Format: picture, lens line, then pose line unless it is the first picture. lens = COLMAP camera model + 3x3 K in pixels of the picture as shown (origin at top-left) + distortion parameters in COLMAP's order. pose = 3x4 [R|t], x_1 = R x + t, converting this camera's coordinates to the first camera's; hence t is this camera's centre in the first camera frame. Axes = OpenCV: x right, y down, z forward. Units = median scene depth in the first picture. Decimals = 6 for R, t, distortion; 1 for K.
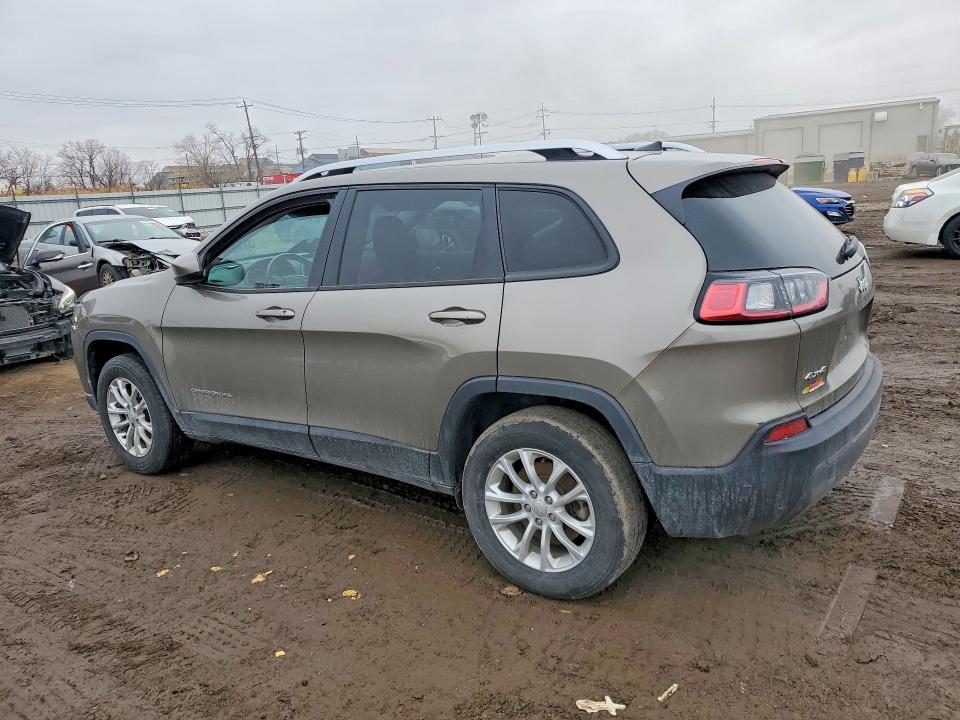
lens RADIAL K [[641.6, 0, 477.4], [0, 641.6, 358.3], [0, 0, 1]] dist [0.064366, -0.055219]
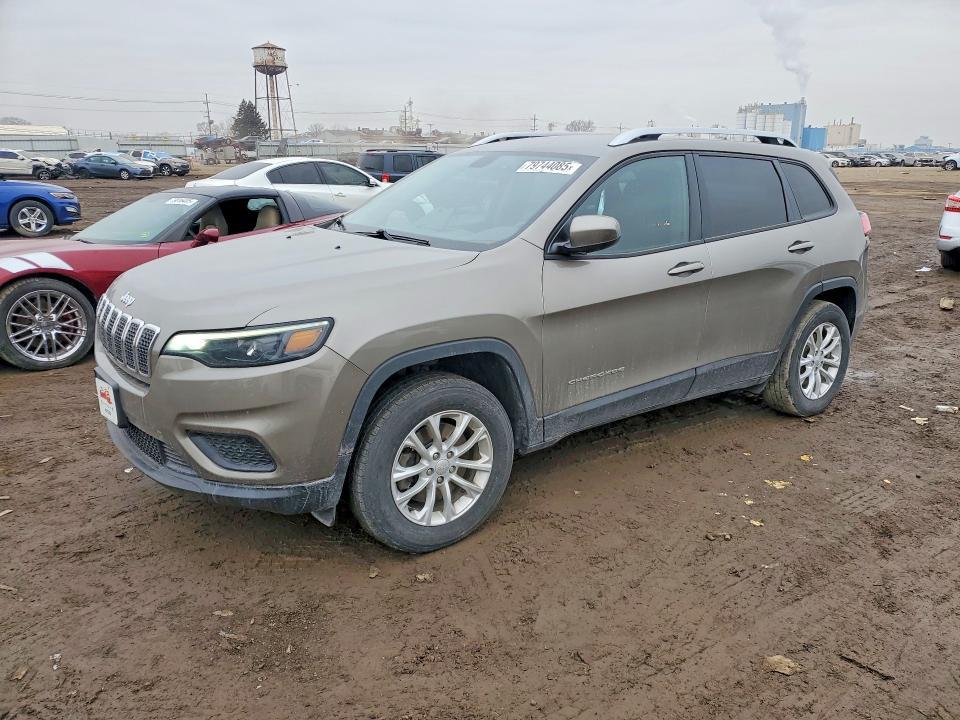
lens RADIAL K [[623.3, 0, 480.5], [0, 623.3, 363.2], [0, 0, 1]] dist [0.000425, -0.043595]
pose [[0.454290, -0.227269, 0.861376, -1.284418], [0.200627, 0.968173, 0.149636, -0.131091], [-0.867969, 0.104837, 0.485428, 0.762338]]
